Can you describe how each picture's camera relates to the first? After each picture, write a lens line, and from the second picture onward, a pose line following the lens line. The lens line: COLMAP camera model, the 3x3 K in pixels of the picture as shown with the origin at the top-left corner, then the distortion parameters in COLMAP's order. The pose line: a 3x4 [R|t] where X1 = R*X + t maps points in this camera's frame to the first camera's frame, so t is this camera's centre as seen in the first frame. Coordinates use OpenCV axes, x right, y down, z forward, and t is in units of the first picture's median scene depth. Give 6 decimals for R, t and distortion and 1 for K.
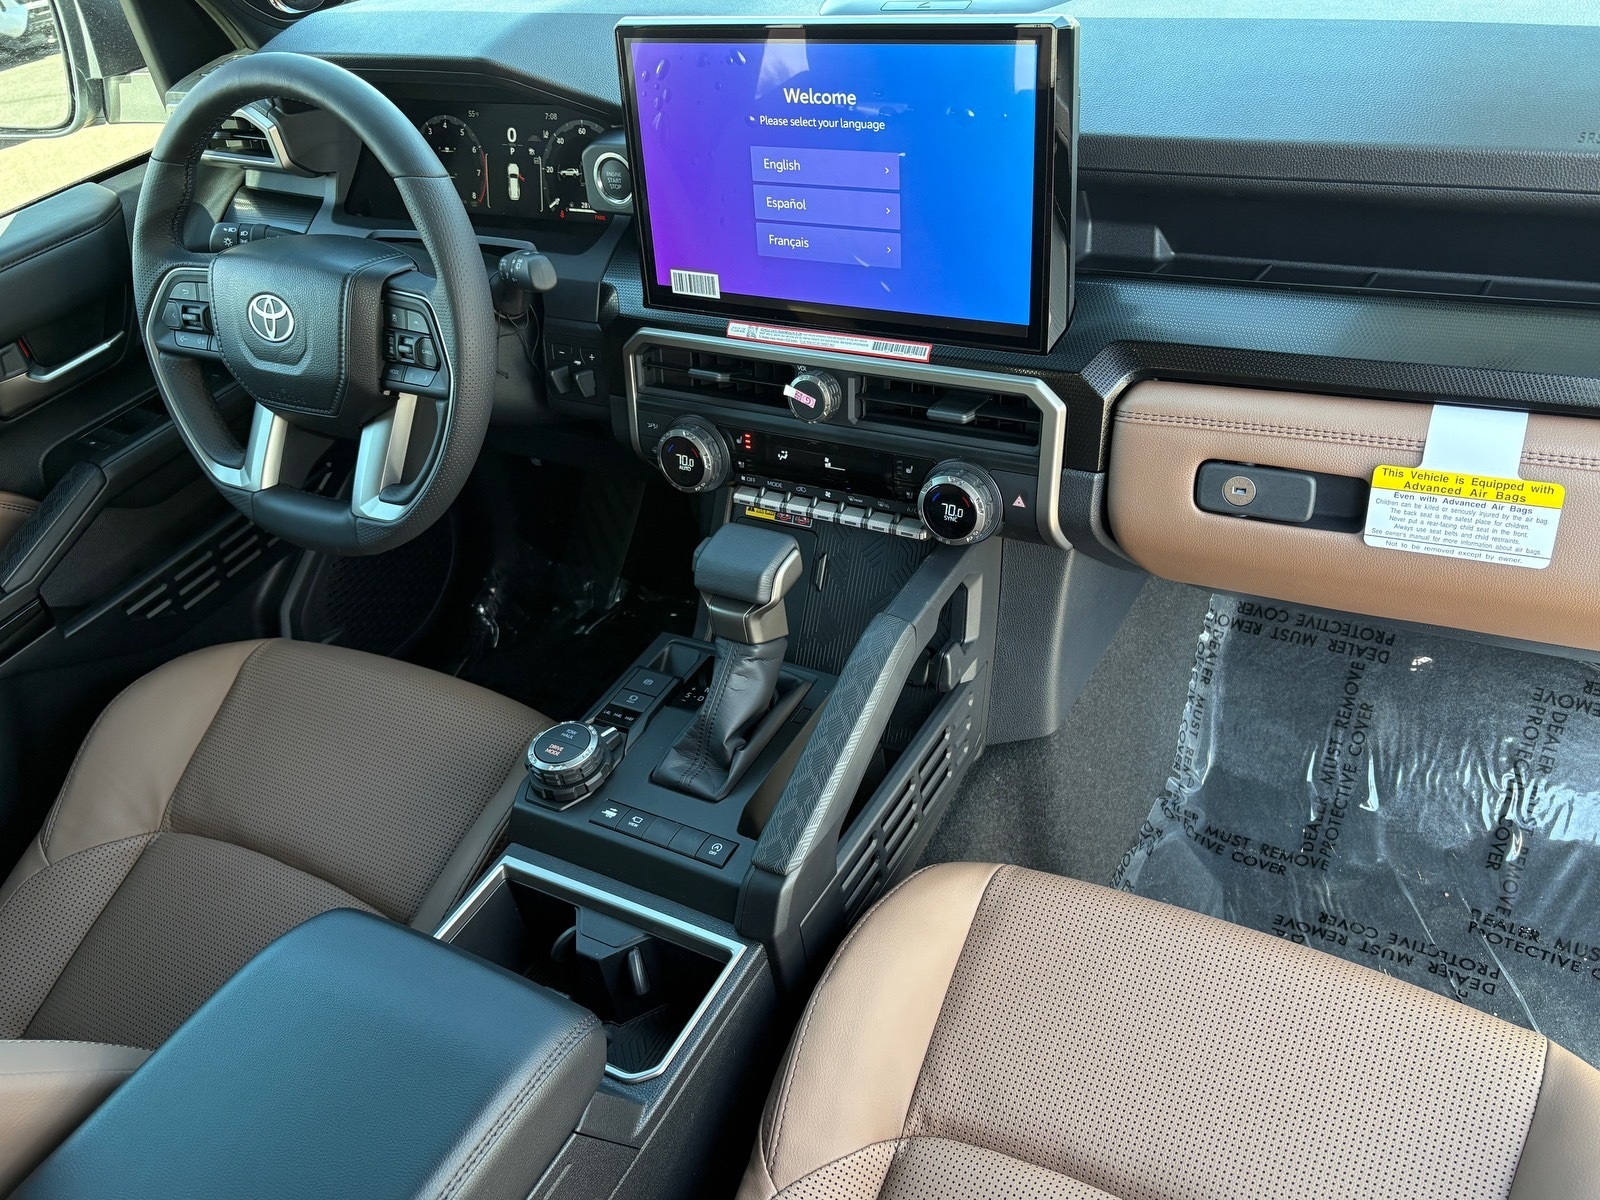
lens RADIAL K [[1316.6, 0, 800.0], [0, 1316.6, 600.0], [0, 0, 1]] dist [0.069948, -0.103242]
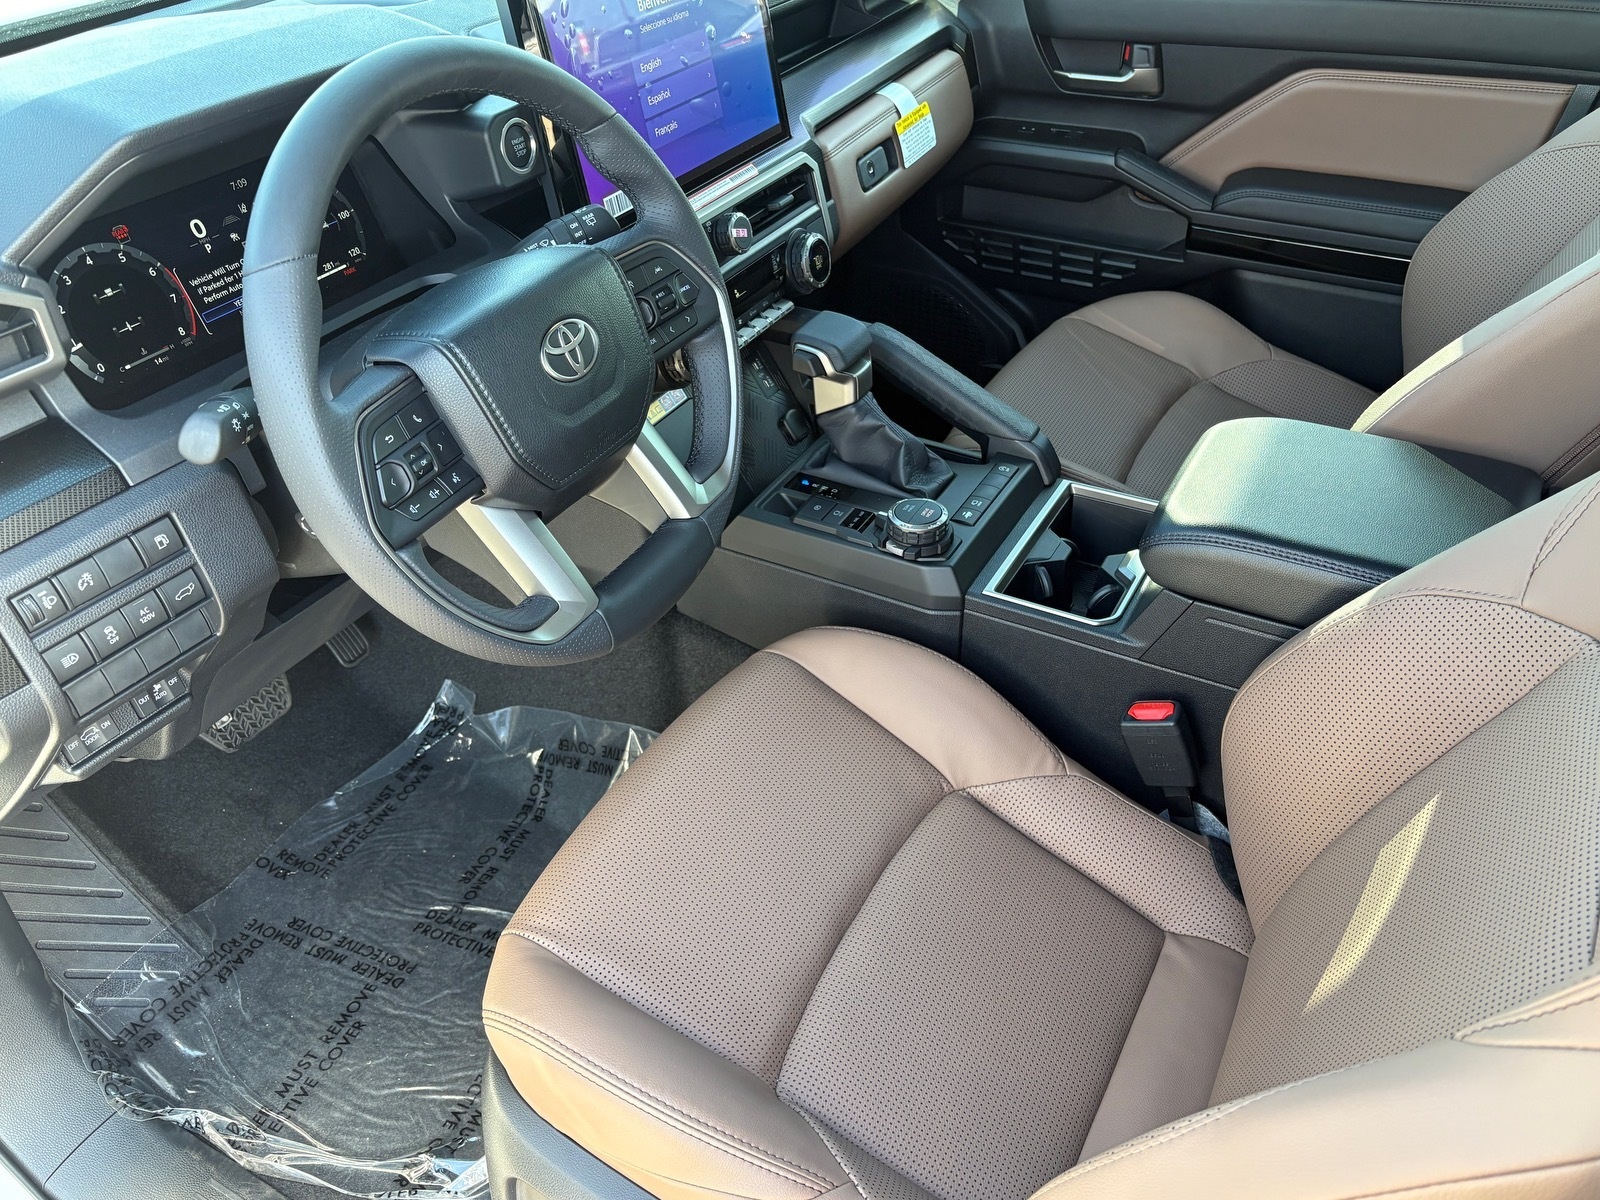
lens RADIAL K [[1234.9, 0, 800.0], [0, 1234.9, 600.0], [0, 0, 1]] dist [0.052483, -0.070835]
pose [[-0.011193, -0.477269, 0.878686, -1.200379], [0.625723, 0.682087, 0.378455, -0.326315], [-0.779965, 0.554050, 0.291004, 0.804915]]
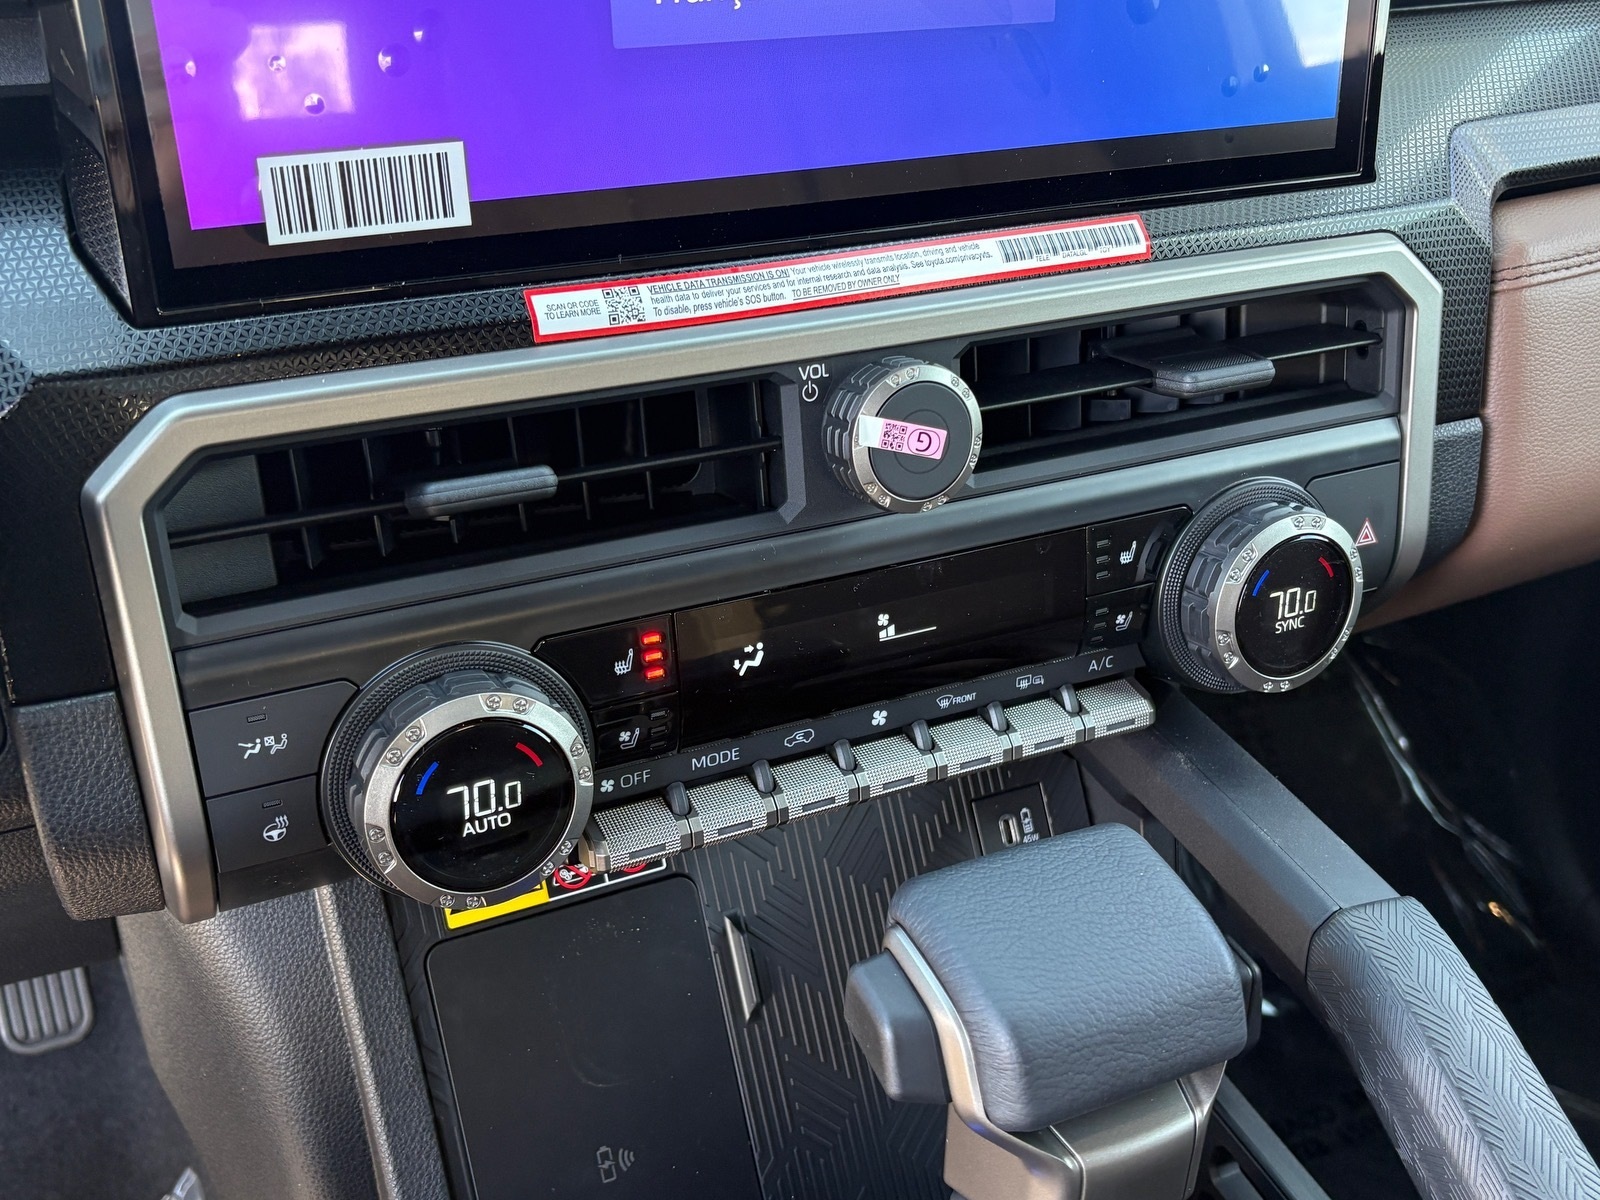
lens RADIAL K [[1624.8, 0, 800.0], [0, 1624.8, 600.0], [0, 0, 1]] dist [0.138591, -0.498588]
pose [[0.556656, -0.278981, 0.782498, -0.342840], [0.400117, 0.915512, 0.041768, -0.143968], [-0.728039, 0.289840, 0.621250, 0.776933]]
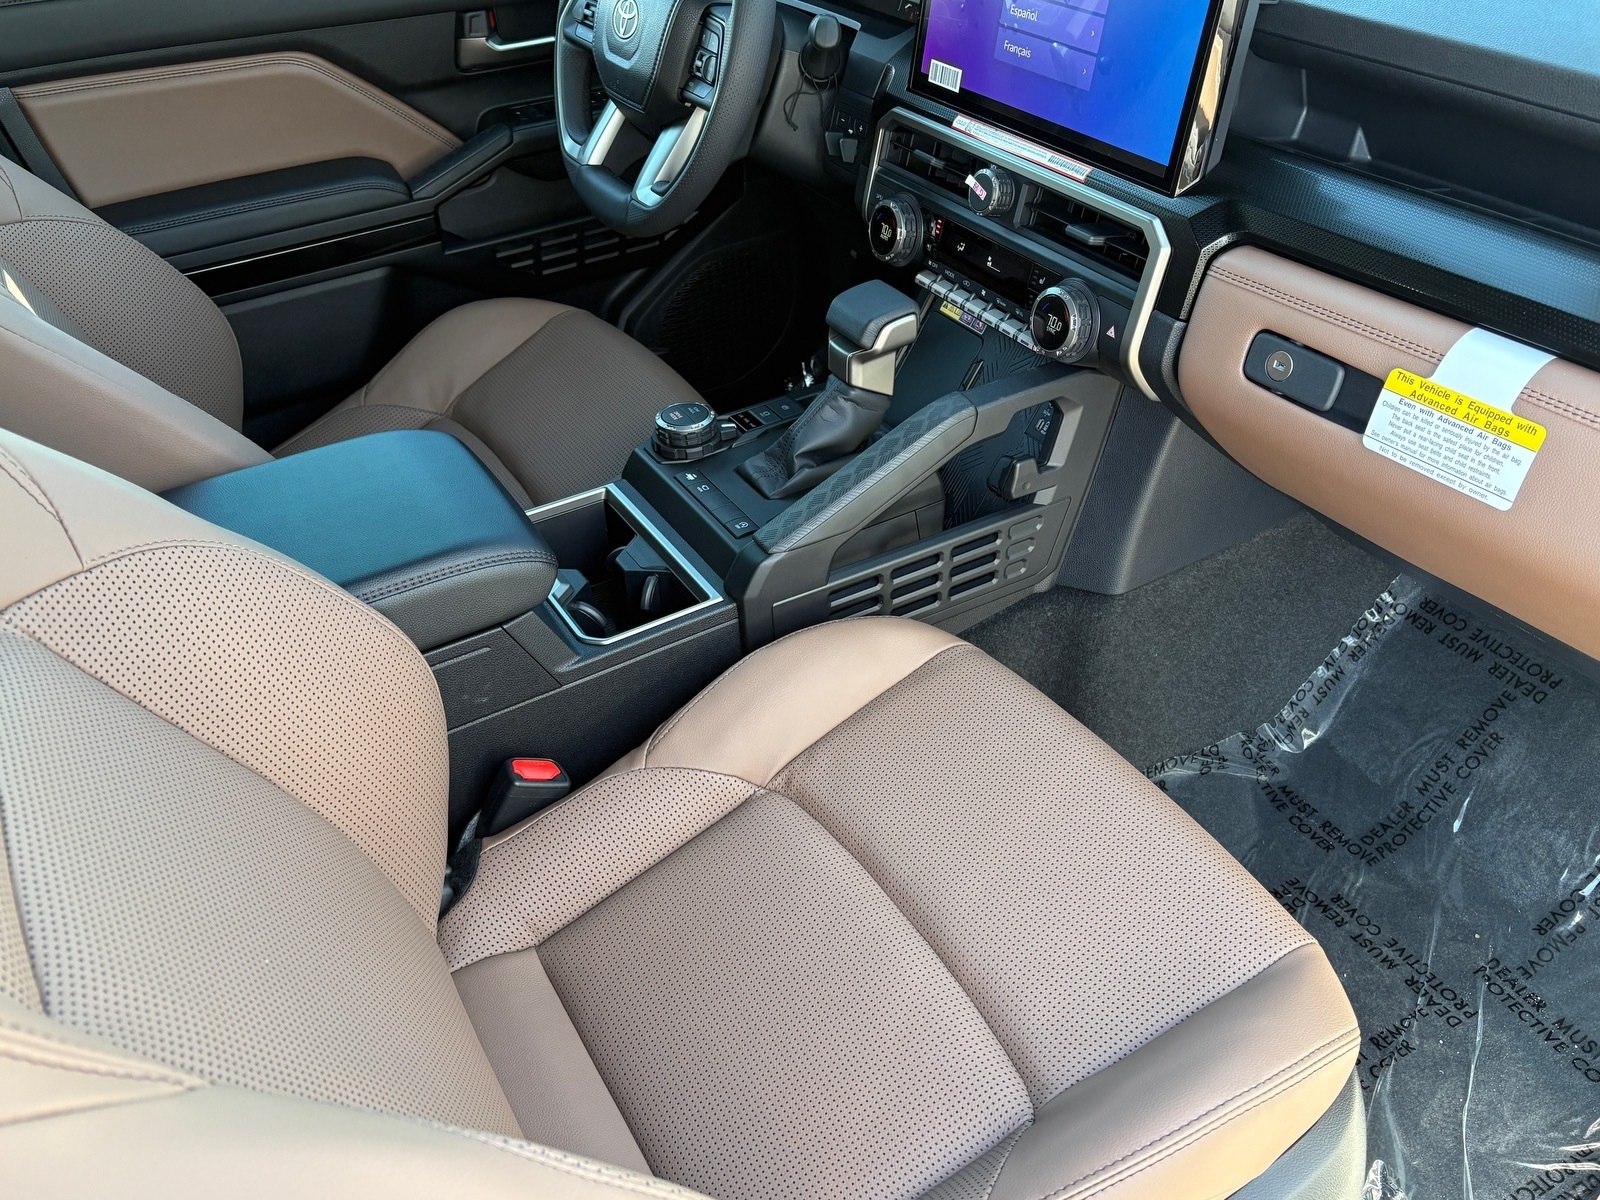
lens RADIAL K [[1333.8, 0, 800.0], [0, 1333.8, 600.0], [0, 0, 1]] dist [-0.011322, 0.061714]
pose [[0.864686, 0.381905, -0.326292, 0.367801], [-0.370263, 0.923555, 0.099757, 0.107004], [0.339447, 0.034555, 0.939990, -0.086293]]
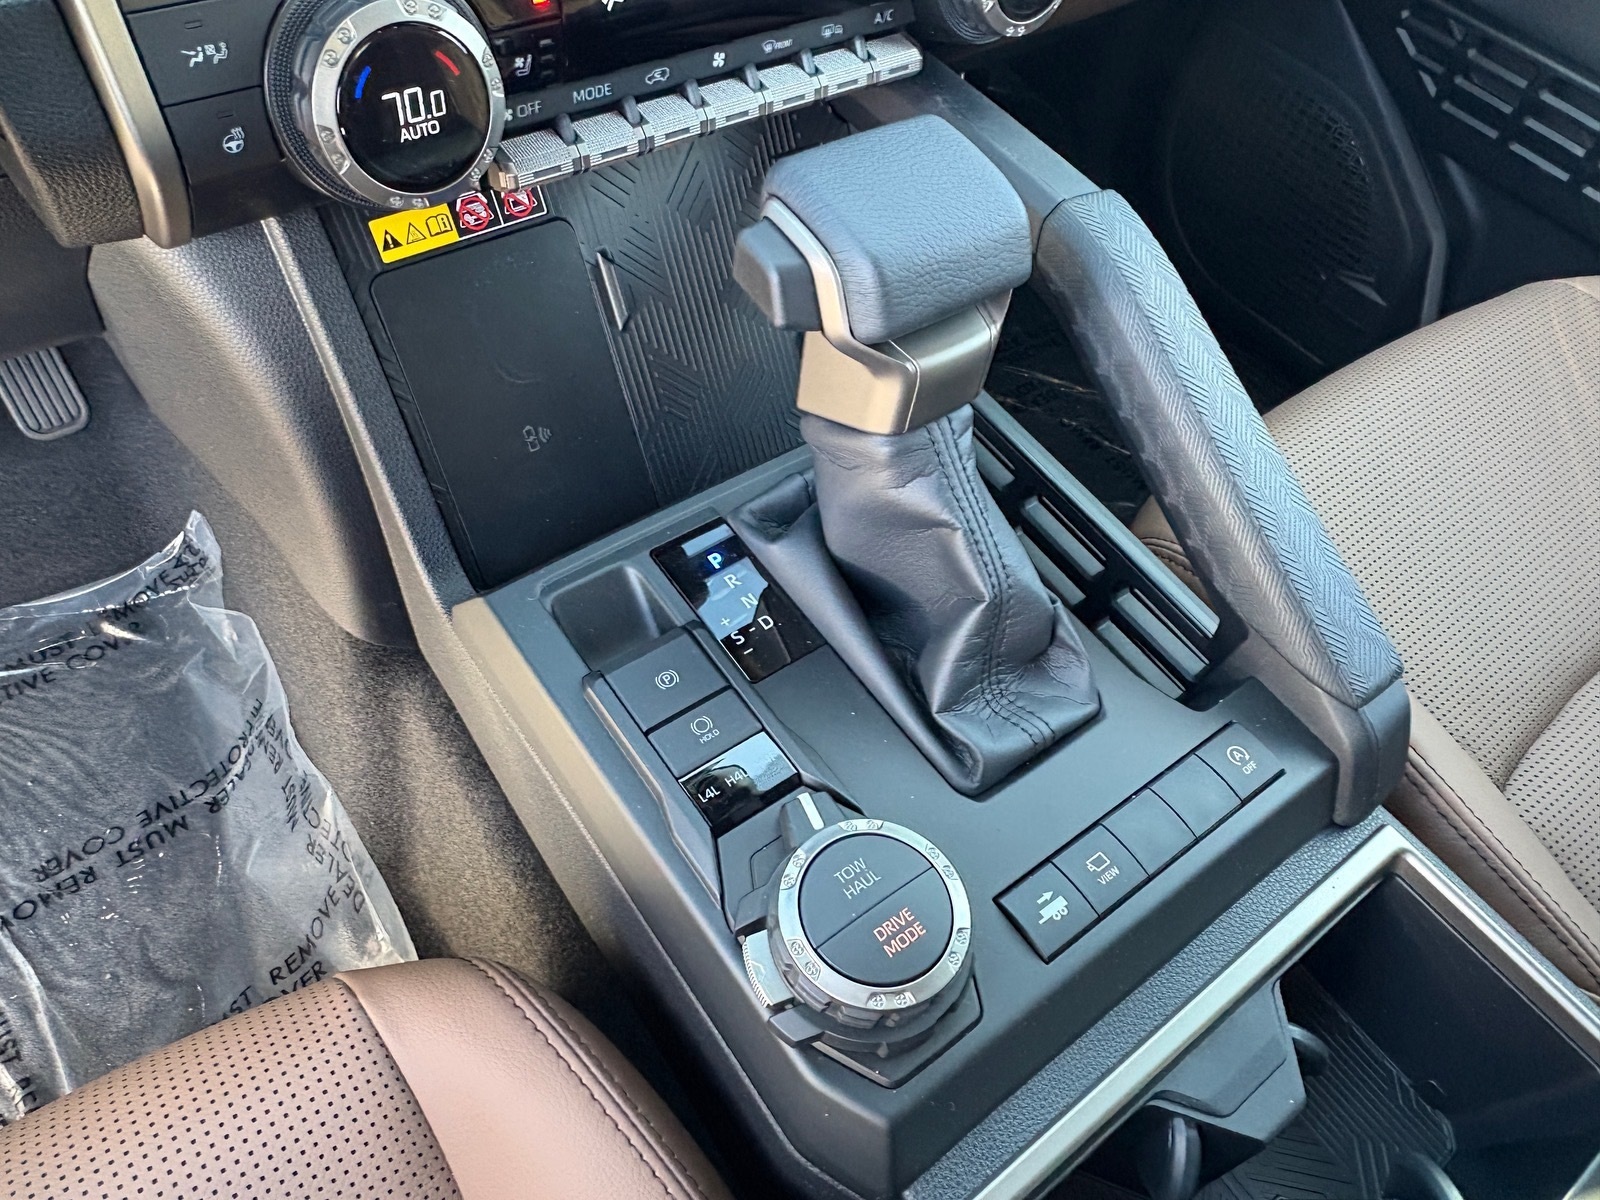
lens RADIAL K [[1076.4, 0, 752.6], [0, 1076.4, 597.0], [0, 0, 1]] dist [-0.005608, 0.000862]
pose [[0.399054, -0.619999, 0.675542, -0.340932], [0.421187, 0.778365, 0.465564, -0.108478], [-0.814467, 0.098744, 0.571745, 0.853039]]
